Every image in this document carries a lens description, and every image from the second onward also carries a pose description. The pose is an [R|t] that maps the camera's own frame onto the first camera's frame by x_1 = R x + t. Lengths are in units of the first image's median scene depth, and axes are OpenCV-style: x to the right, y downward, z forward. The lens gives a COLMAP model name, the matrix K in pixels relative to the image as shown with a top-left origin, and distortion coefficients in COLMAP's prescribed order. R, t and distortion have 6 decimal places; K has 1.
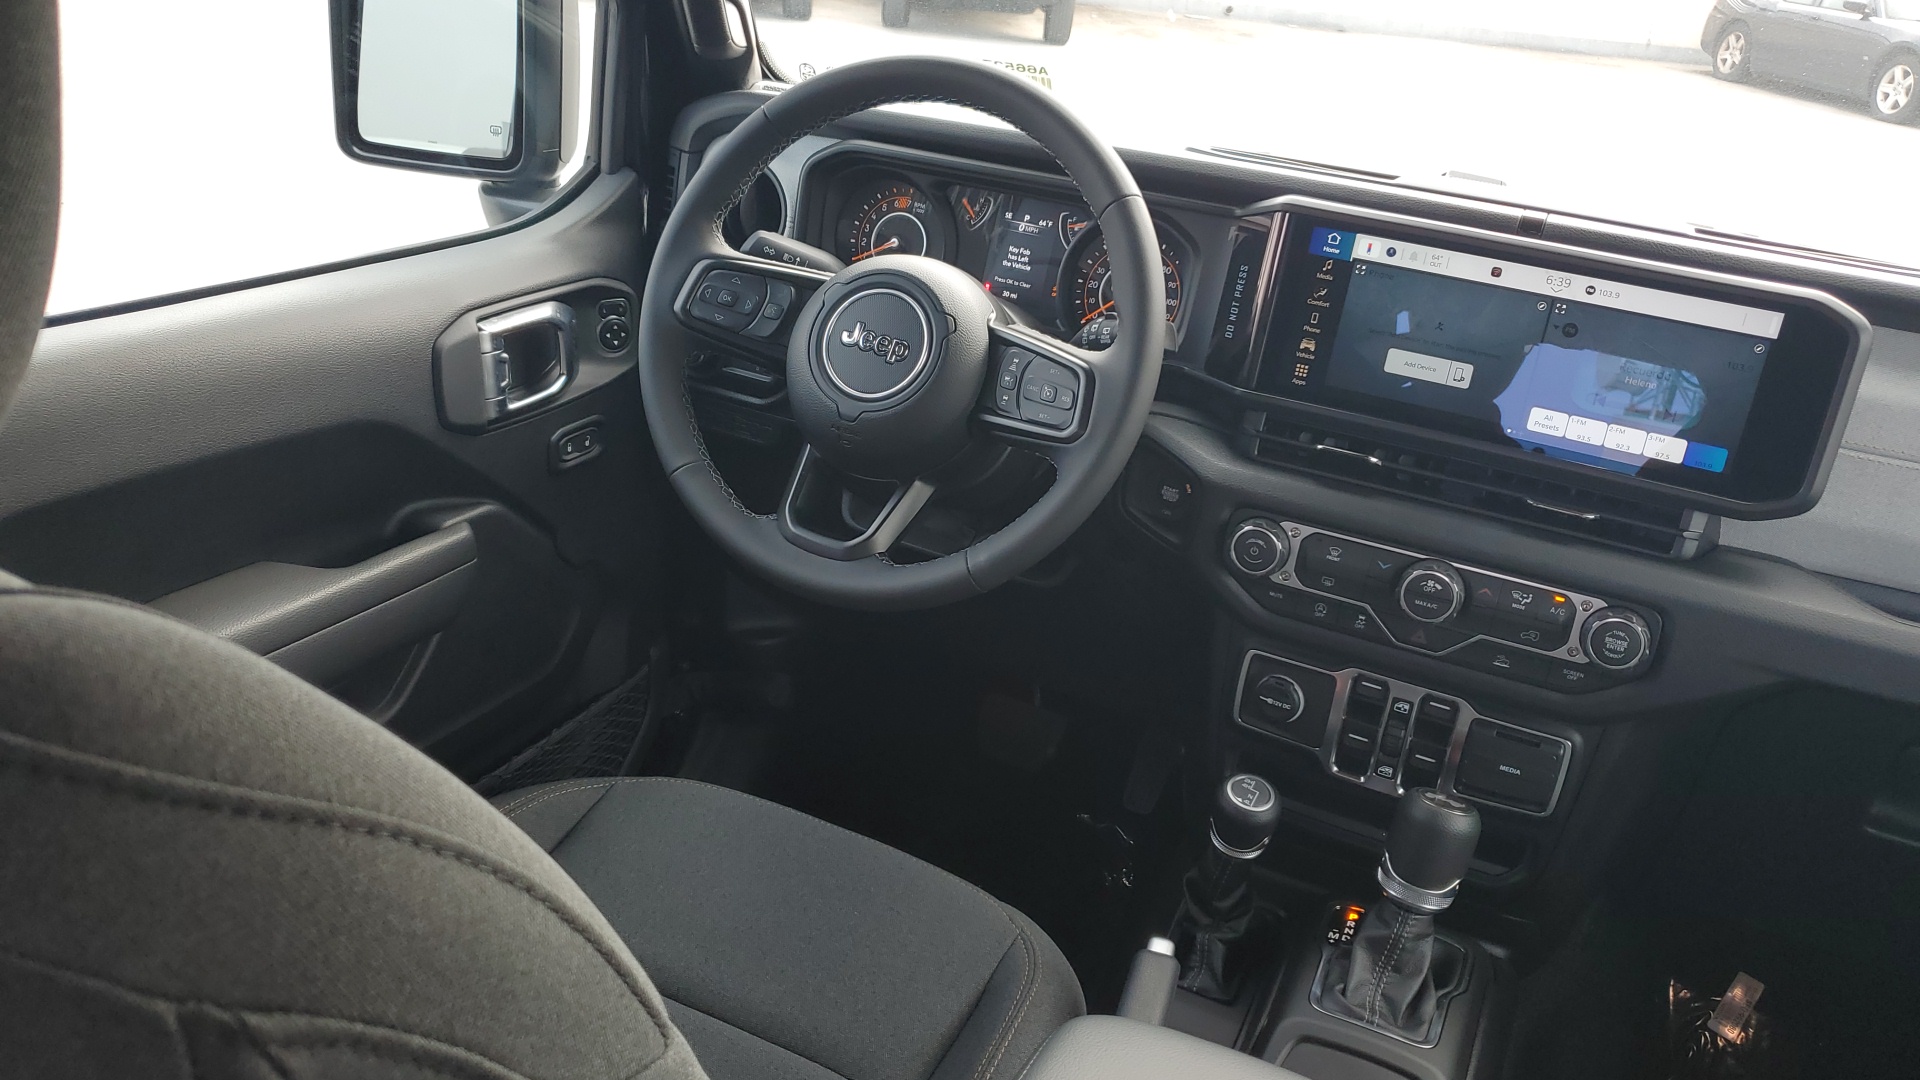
lens RADIAL K [[1524.2, 0, 960.0], [0, 1524.2, 540.0], [0, 0, 1]] dist [0.077320, -0.095708]
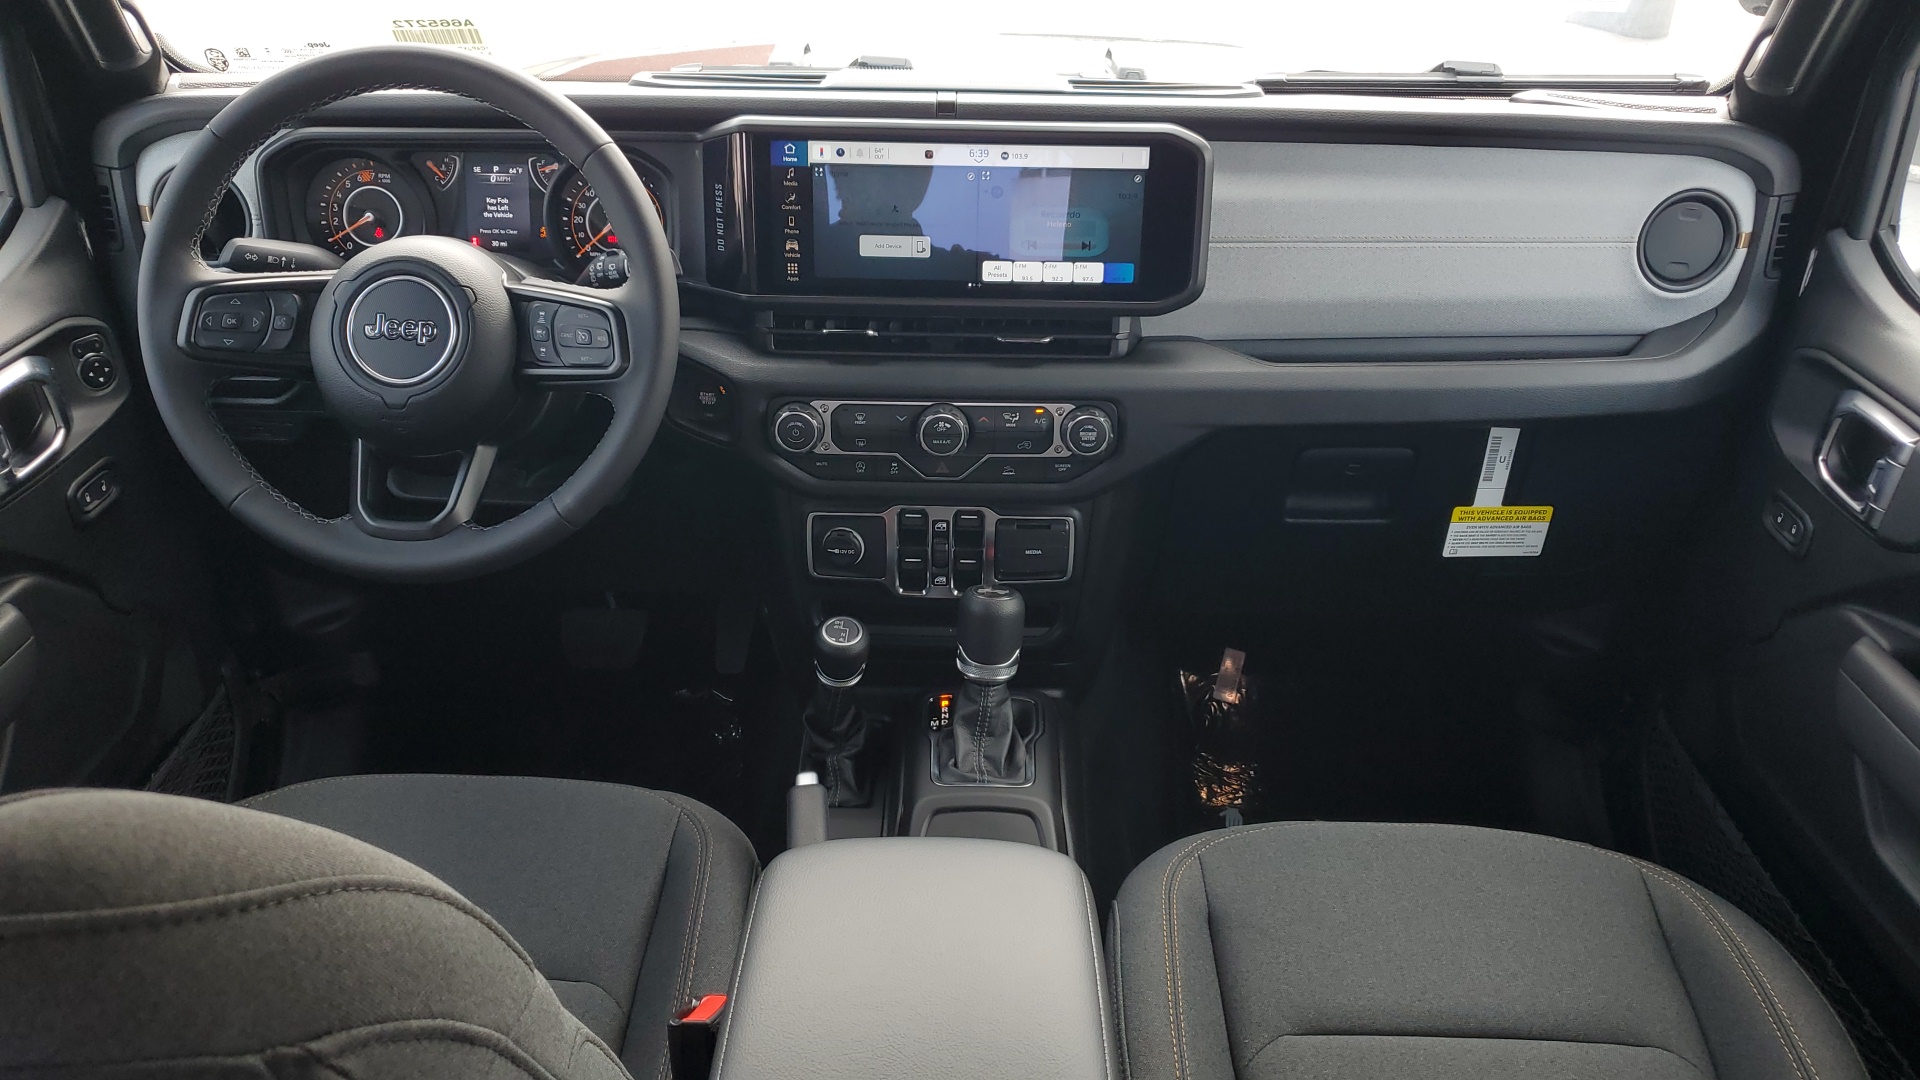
lens RADIAL K [[1534.4, 0, 932.7], [0, 1534.4, 533.5], [0, 0, 1]] dist [0.219915, -0.289184]
pose [[0.917118, -0.271727, 0.291650, -0.073213], [0.240575, 0.960690, 0.138555, -0.056166], [-0.317834, -0.056907, 0.946437, -0.142598]]
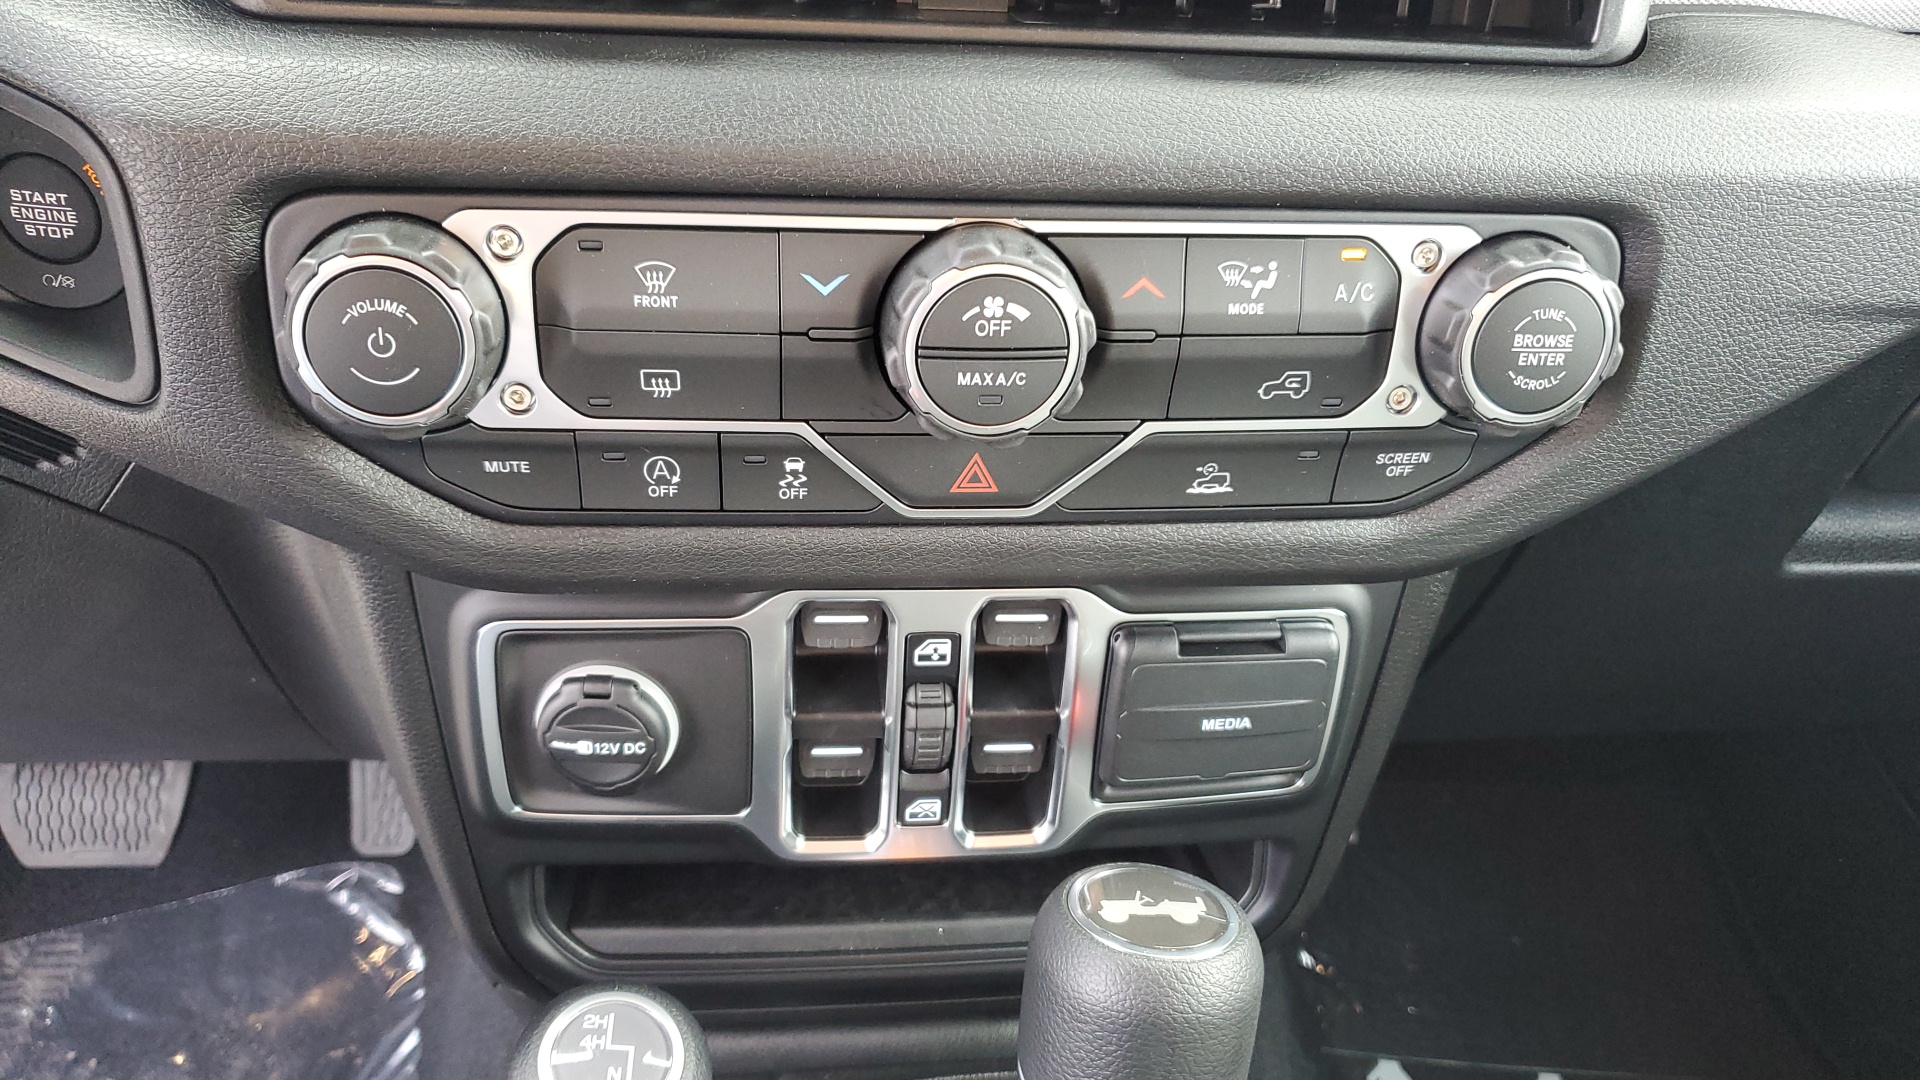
lens RADIAL K [[1482.5, 0, 936.3], [0, 1482.5, 590.2], [0, 0, 1]] dist [0.010009, -0.000929]
pose [[0.857653, -0.327886, 0.396134, 0.159422], [0.233694, 0.934725, 0.267725, 0.000415], [-0.458060, -0.137041, 0.878294, 0.718226]]
